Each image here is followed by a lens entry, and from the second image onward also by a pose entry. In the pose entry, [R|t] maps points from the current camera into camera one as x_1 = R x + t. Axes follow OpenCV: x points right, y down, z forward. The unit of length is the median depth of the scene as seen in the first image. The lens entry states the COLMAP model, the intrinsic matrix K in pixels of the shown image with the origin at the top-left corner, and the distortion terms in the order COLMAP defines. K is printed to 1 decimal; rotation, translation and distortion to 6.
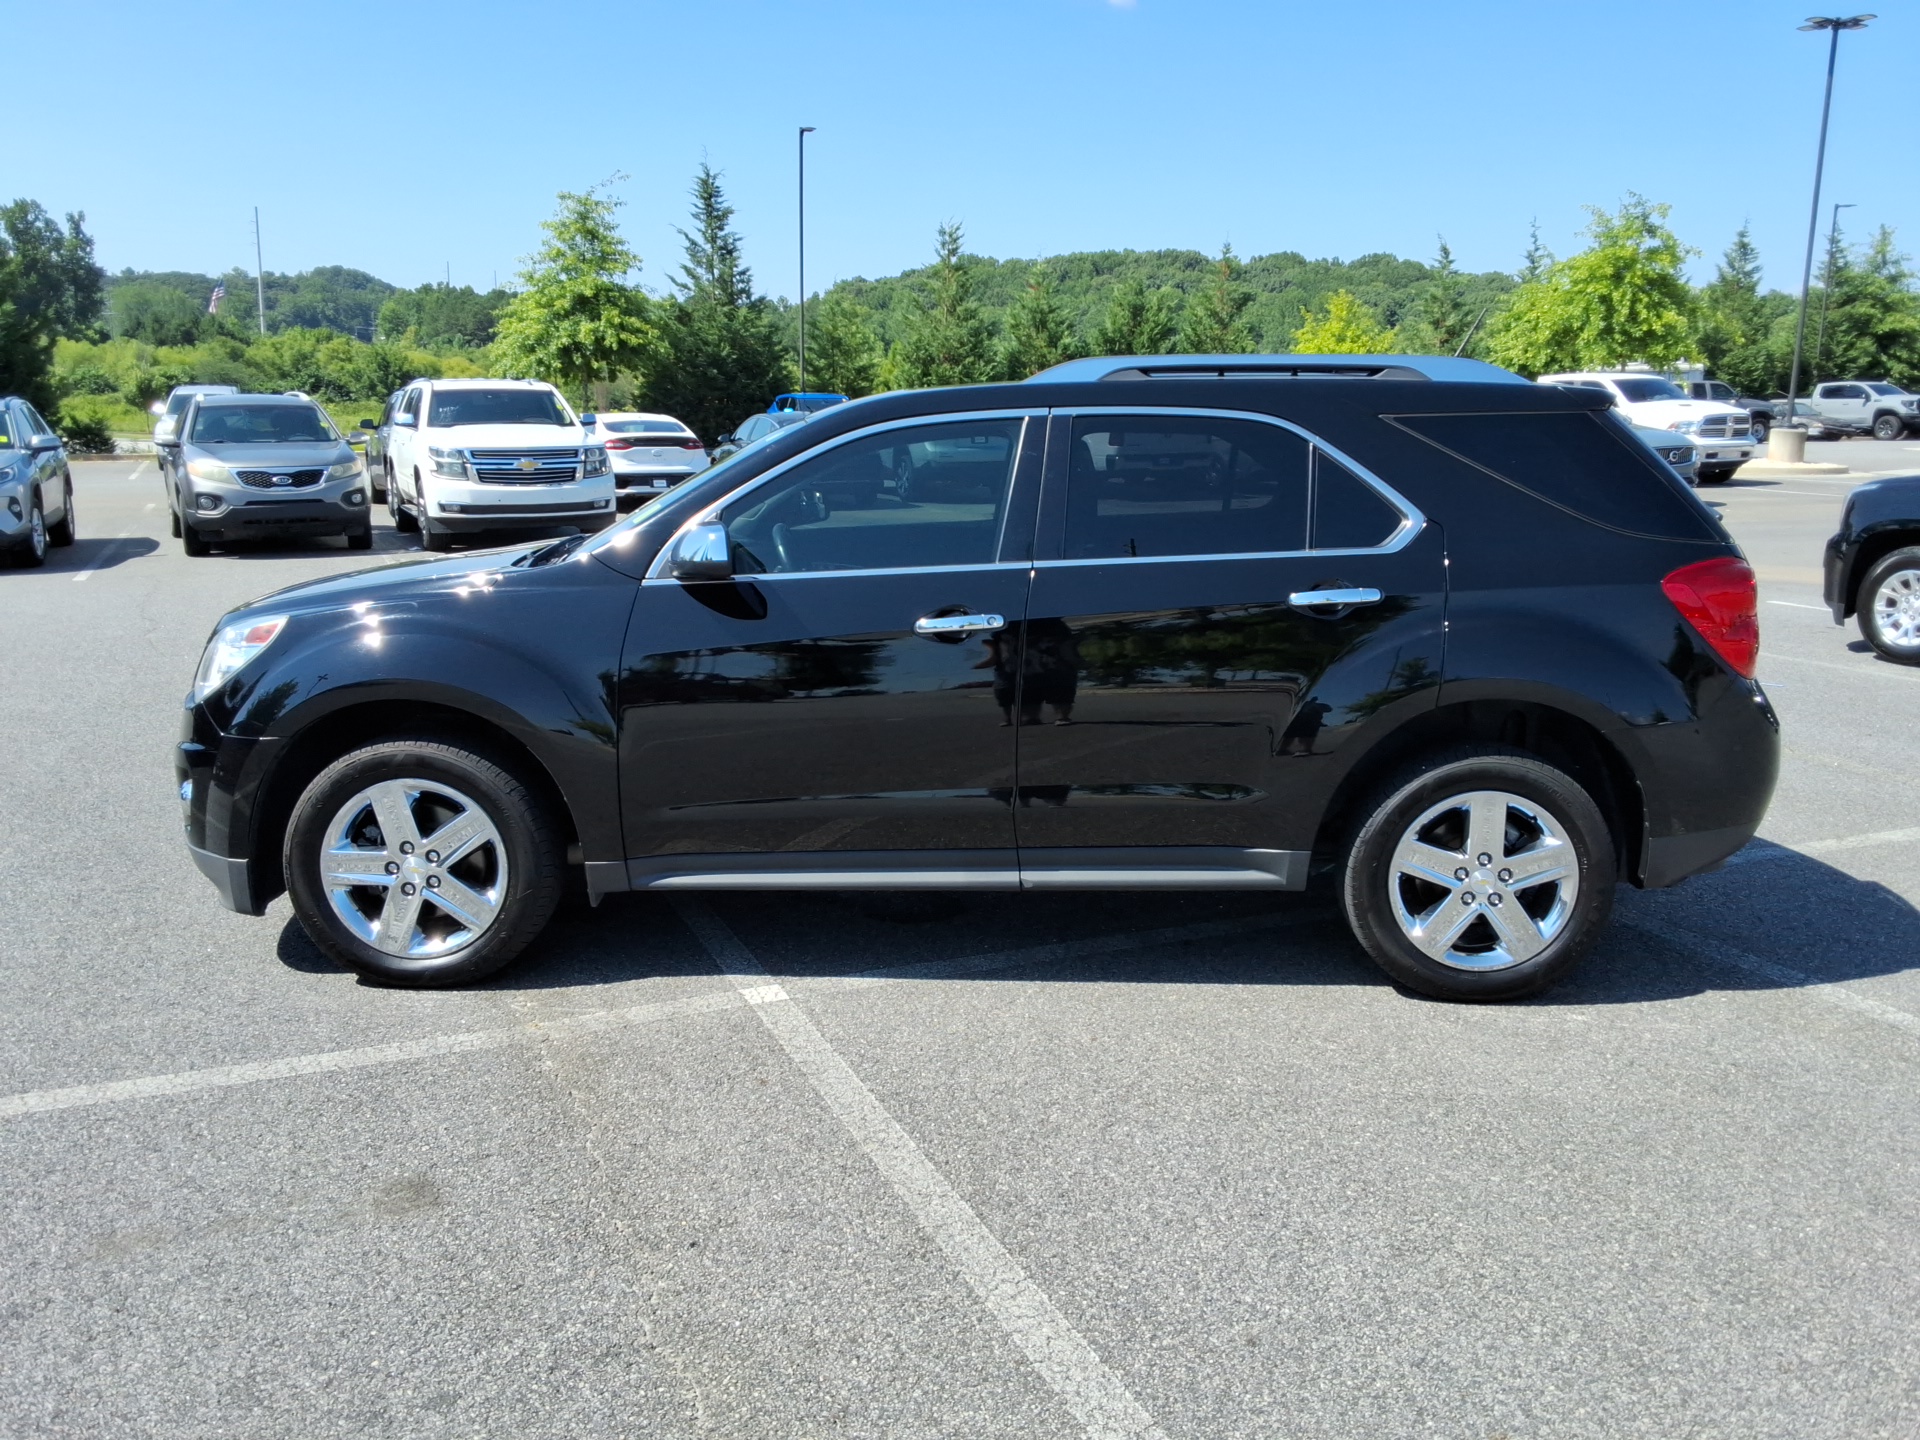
lens RADIAL K [[1569.7, 0, 915.7], [0, 1569.7, 759.1], [0, 0, 1]] dist [0.089204, -0.140864]
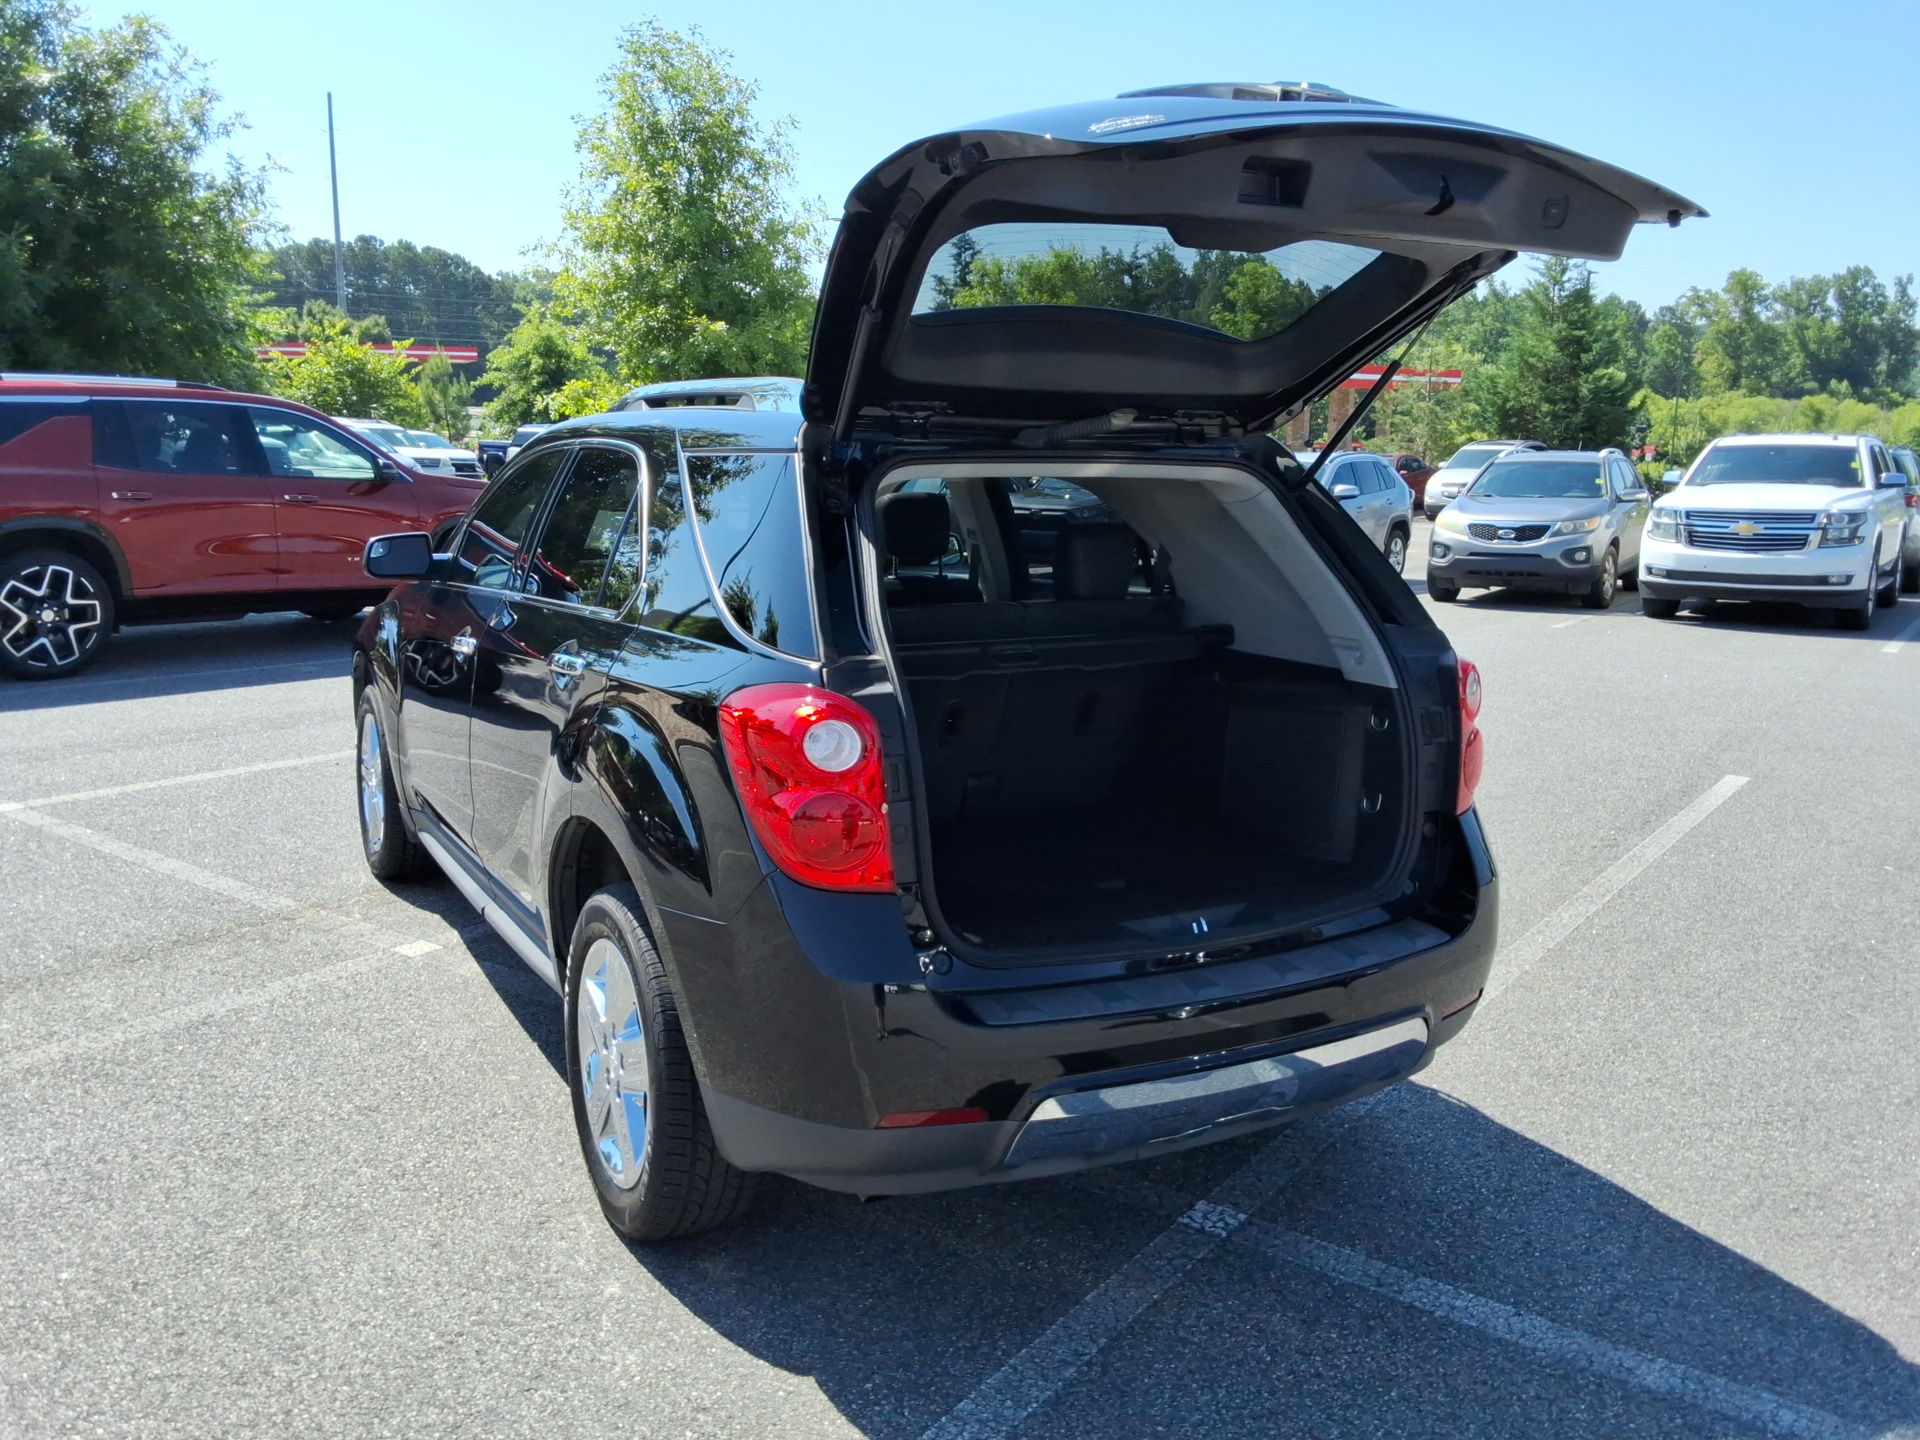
lens RADIAL K [[1569.7, 0, 981.6], [0, 1569.7, 695.2], [0, 0, 1]] dist [0.089204, -0.140864]
pose [[0.515710, 0.136980, -0.845742, 0.139907], [-0.201561, 0.978828, 0.035629, -0.020443], [0.832716, 0.152095, 0.532401, 0.094646]]
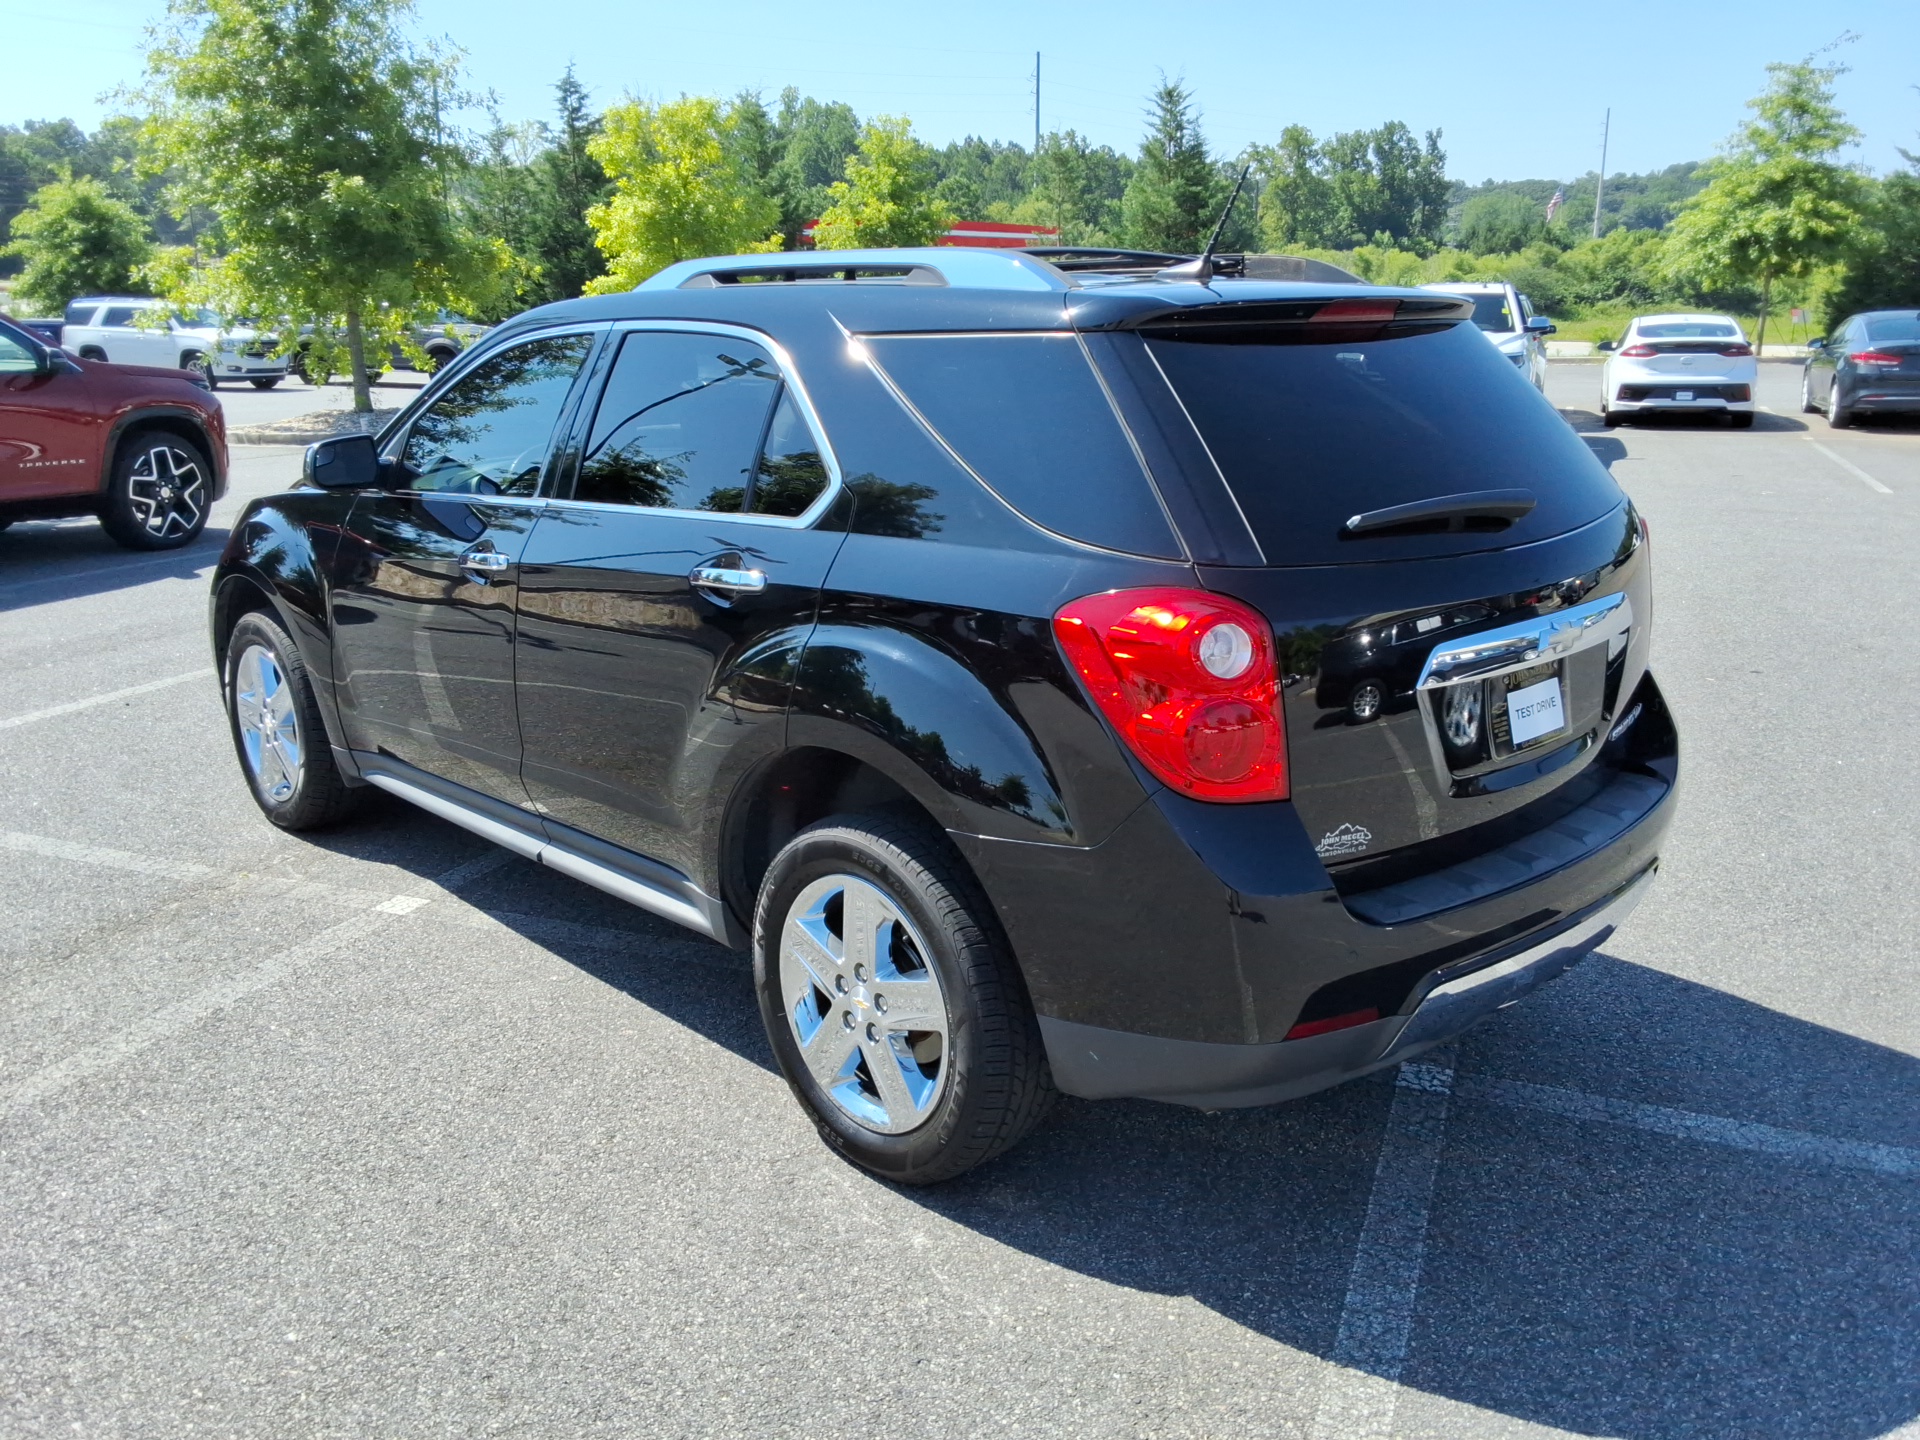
lens RADIAL K [[1569.7, 0, 973.9], [0, 1569.7, 694.8], [0, 0, 1]] dist [0.089204, -0.140864]
pose [[0.715760, 0.155273, -0.680866, 0.111809], [-0.142112, 0.986953, 0.075681, -0.015441], [0.683734, 0.042590, 0.728488, 0.068729]]
